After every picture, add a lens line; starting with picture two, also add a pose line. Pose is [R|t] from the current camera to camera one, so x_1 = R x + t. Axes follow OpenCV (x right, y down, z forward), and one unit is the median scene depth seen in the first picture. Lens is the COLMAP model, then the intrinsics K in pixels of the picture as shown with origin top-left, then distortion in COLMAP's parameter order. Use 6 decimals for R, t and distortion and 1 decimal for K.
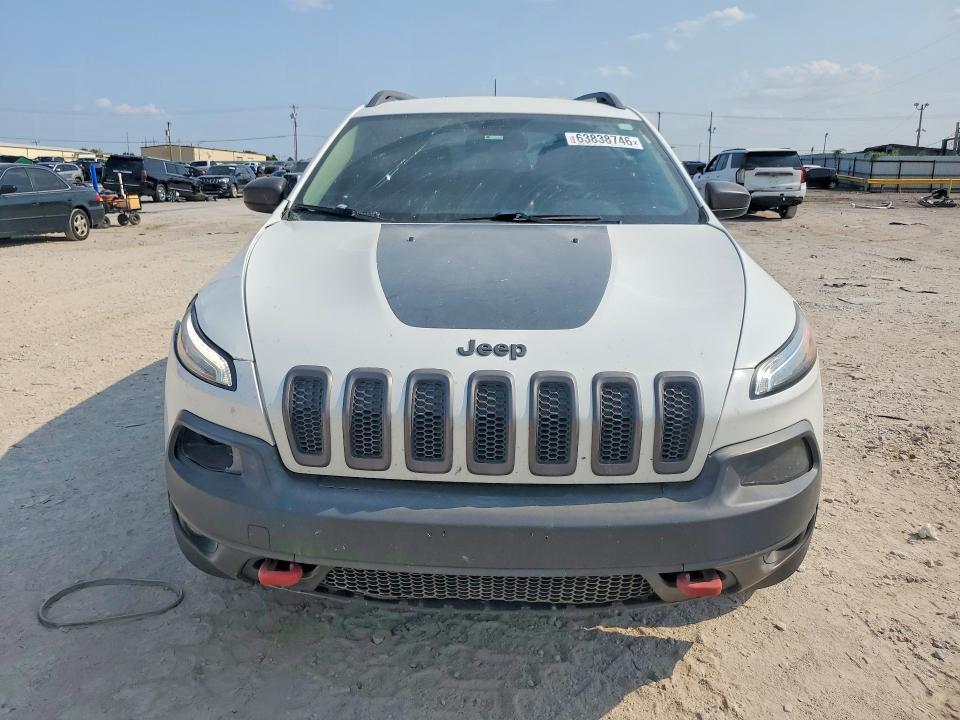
lens RADIAL K [[767.2, 0, 474.0], [0, 767.2, 366.2], [0, 0, 1]] dist [-0.006652, 0.006943]
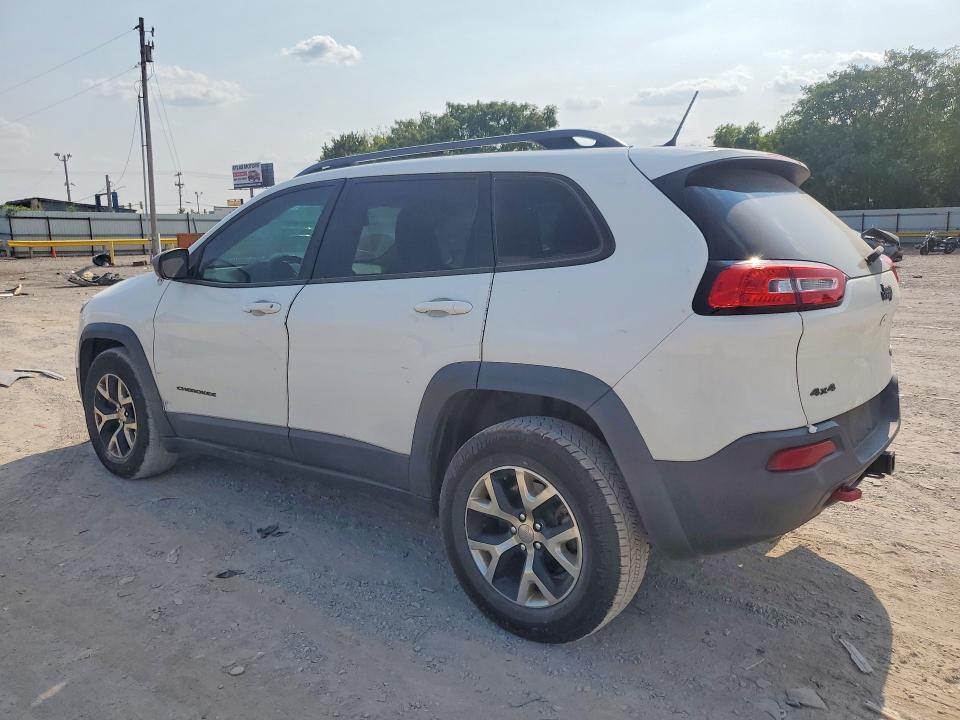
lens RADIAL K [[767.2, 0, 481.2], [0, 767.2, 359.0], [0, 0, 1]] dist [-0.006652, 0.006943]
pose [[0.553673, -0.140152, 0.820855, 0.130989], [0.206557, 0.978043, 0.027666, -0.052871], [-0.806710, 0.154235, 0.570466, 0.203014]]
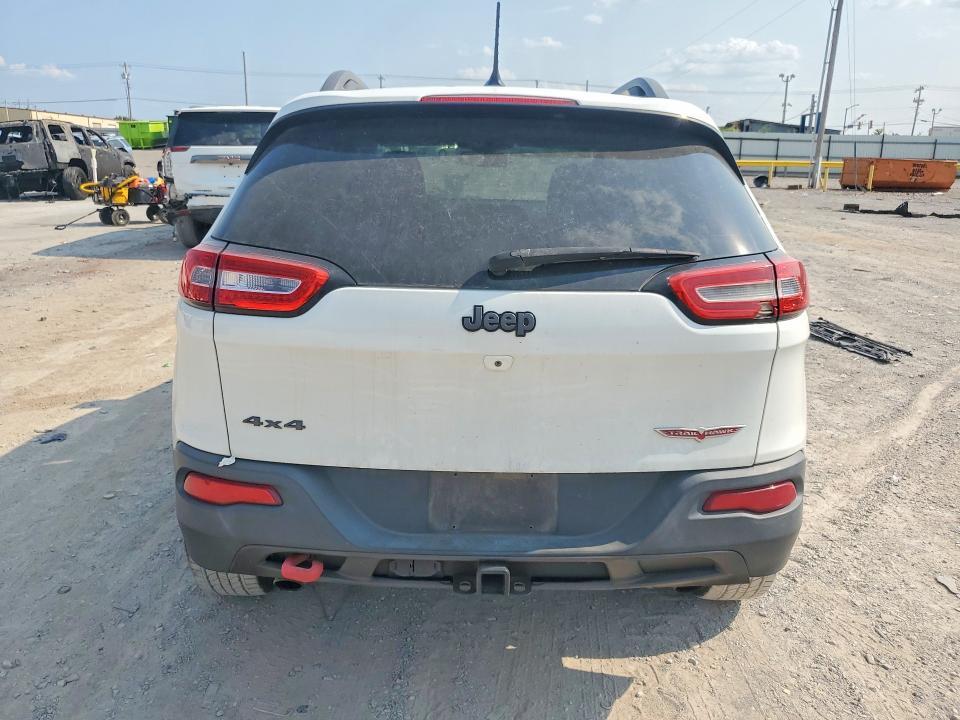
lens RADIAL K [[767.2, 0, 486.1], [0, 767.2, 360.4], [0, 0, 1]] dist [-0.006652, 0.006943]
pose [[0.994991, -0.011393, 0.099317, 0.188159], [0.008611, 0.999560, 0.028389, -0.048984], [-0.099597, -0.027392, 0.994651, 0.177554]]
